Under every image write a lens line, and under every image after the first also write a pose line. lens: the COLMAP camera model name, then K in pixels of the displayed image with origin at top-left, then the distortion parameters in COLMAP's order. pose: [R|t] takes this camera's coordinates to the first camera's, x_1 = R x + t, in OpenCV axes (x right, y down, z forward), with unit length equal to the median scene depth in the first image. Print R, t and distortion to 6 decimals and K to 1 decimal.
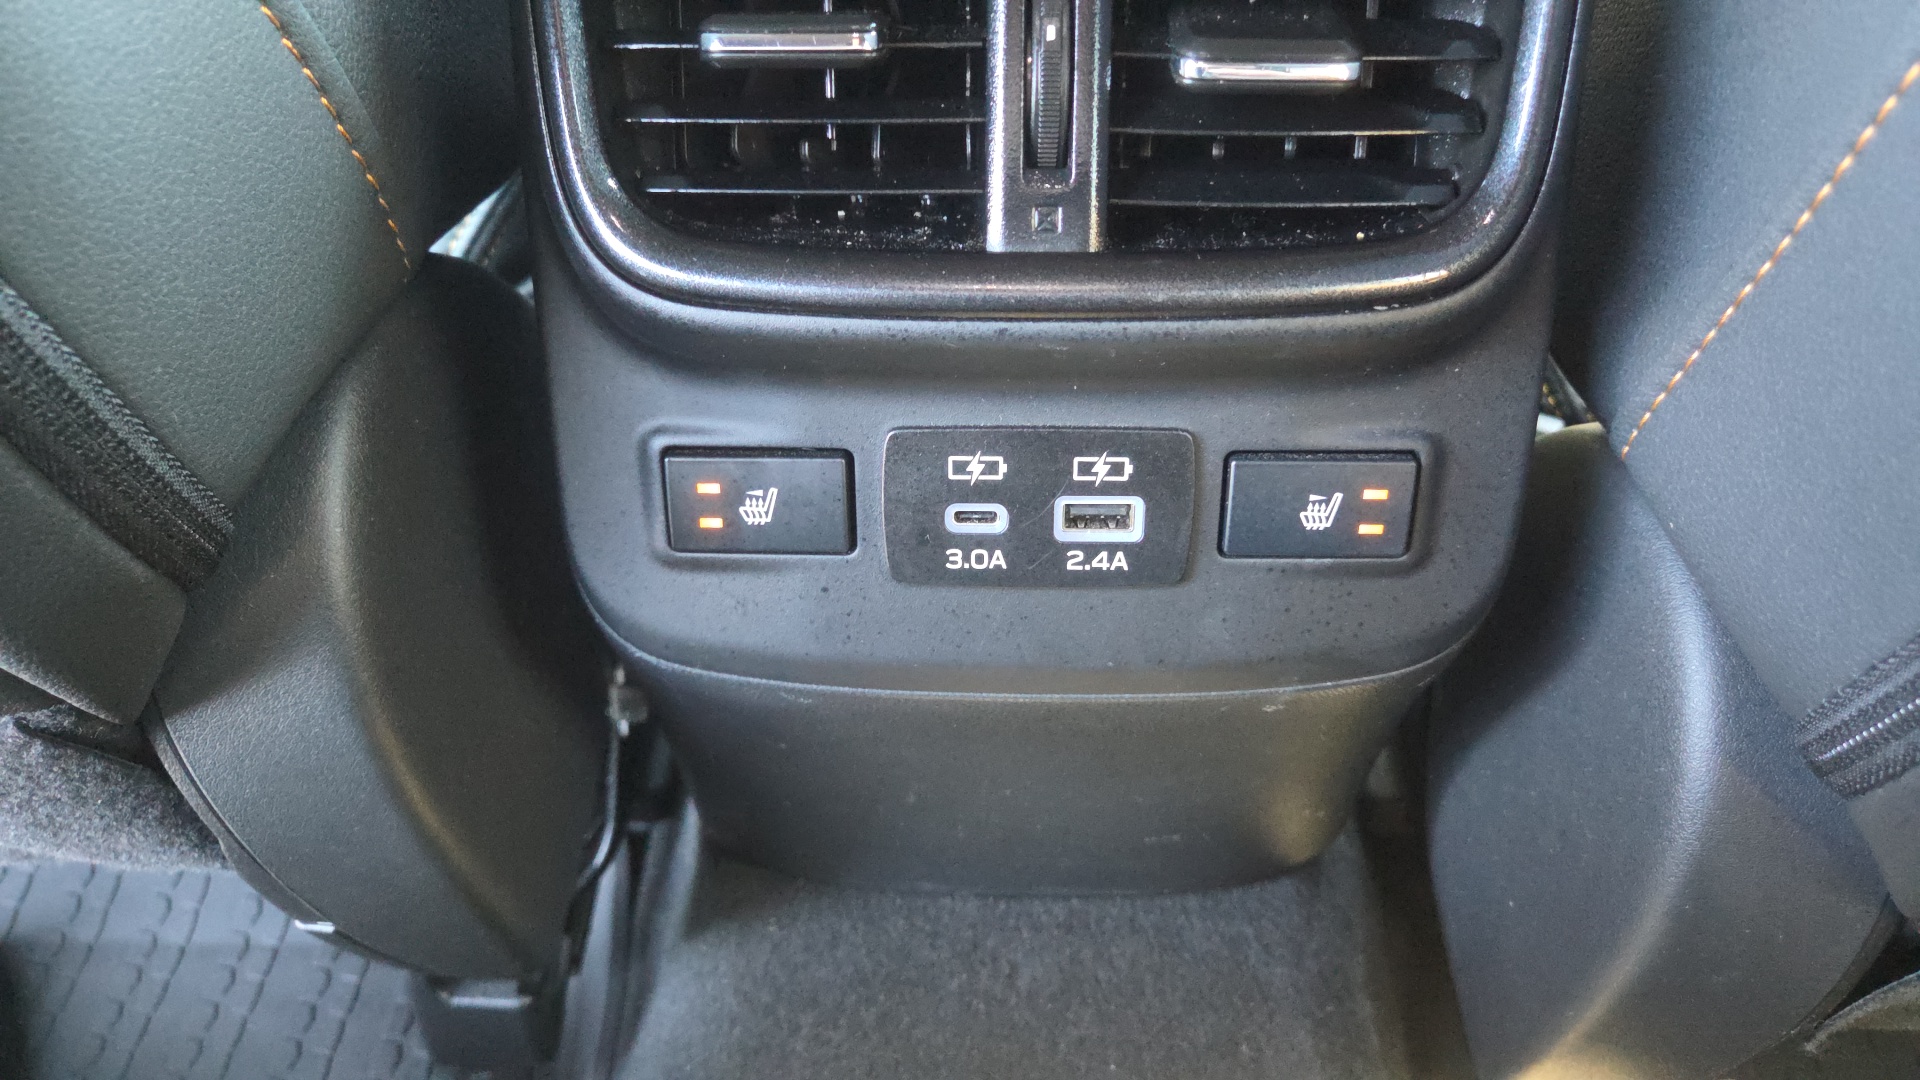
lens RADIAL K [[1259.8, 0, 960.0], [0, 1259.8, 540.0], [0, 0, 1]] dist [0.001094, -0.005175]
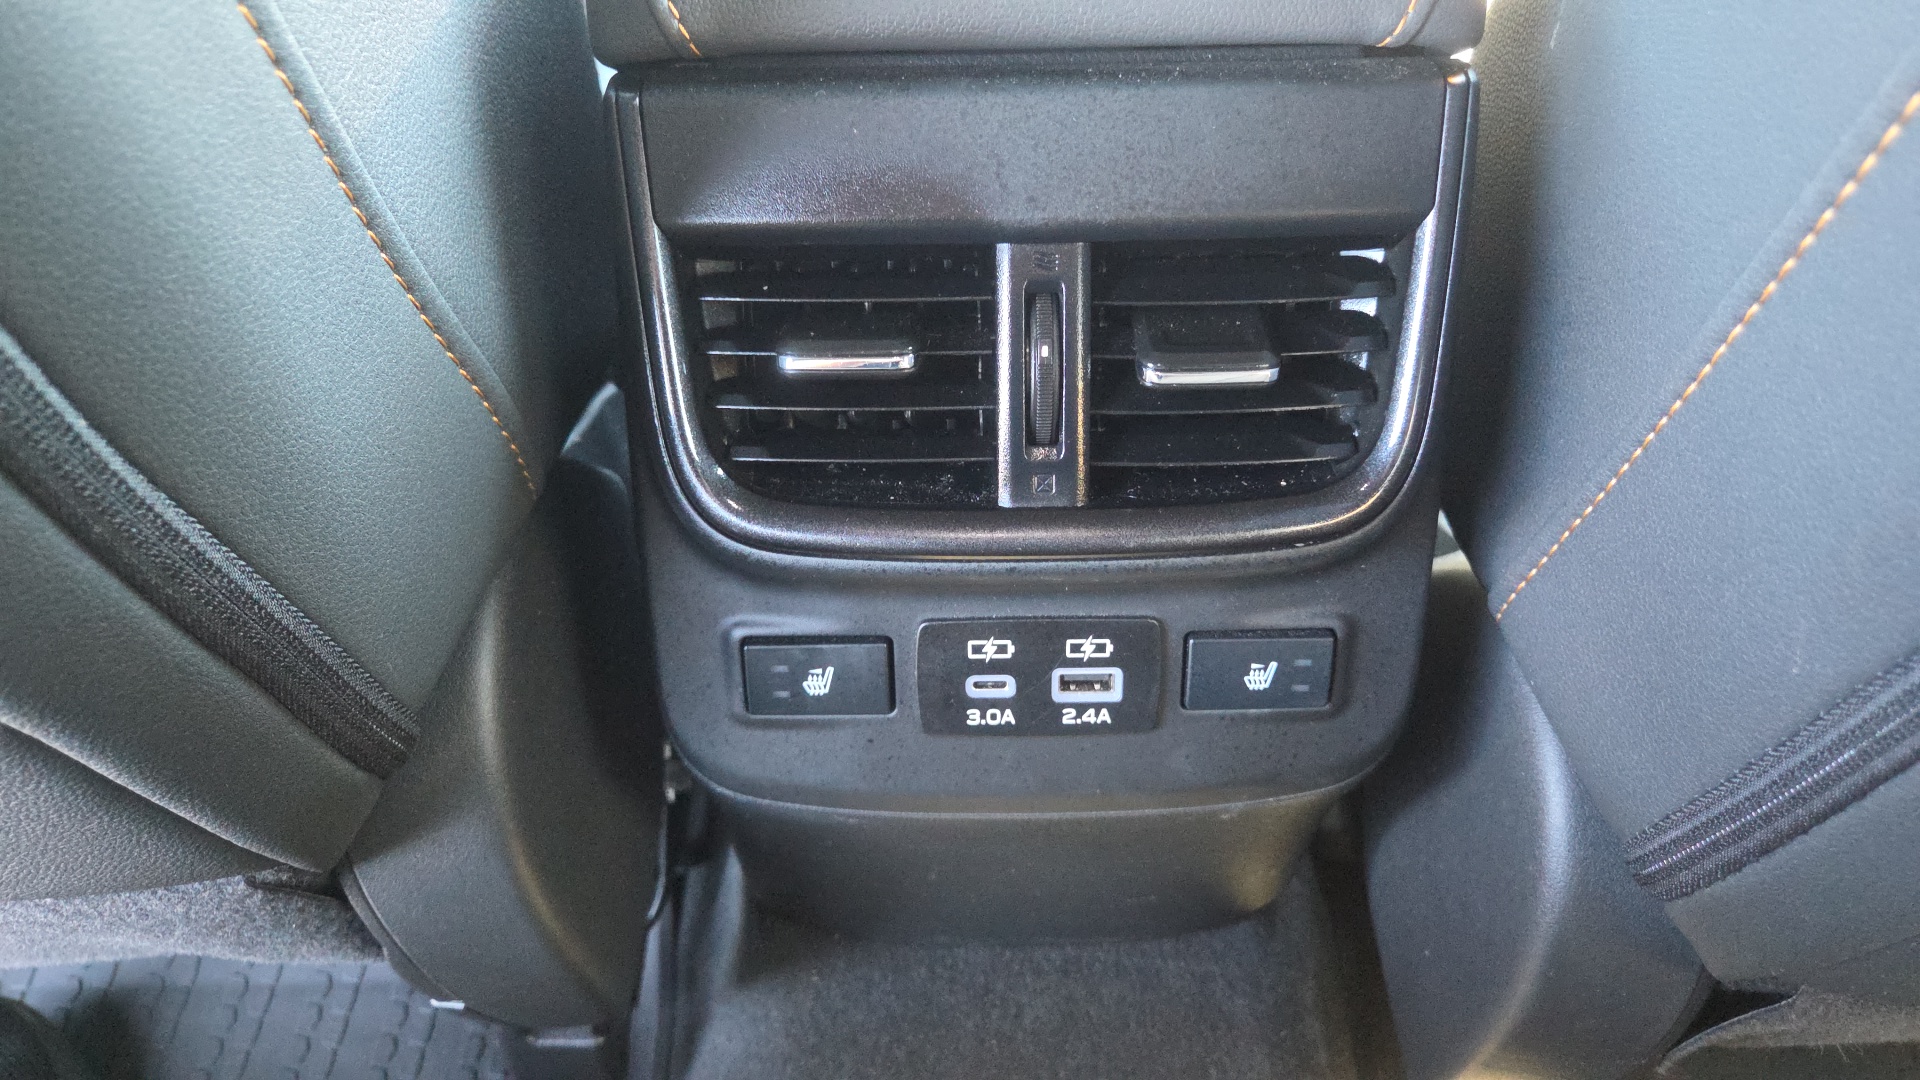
lens RADIAL K [[1223.1, 0, 960.0], [0, 1223.1, 540.0], [0, 0, 1]] dist [0.002171, -0.001871]
pose [[0.999564, -0.023297, 0.018116, -0.036292], [0.023027, 0.999622, 0.014991, -0.181875], [-0.018458, -0.014568, 0.999724, -0.226042]]
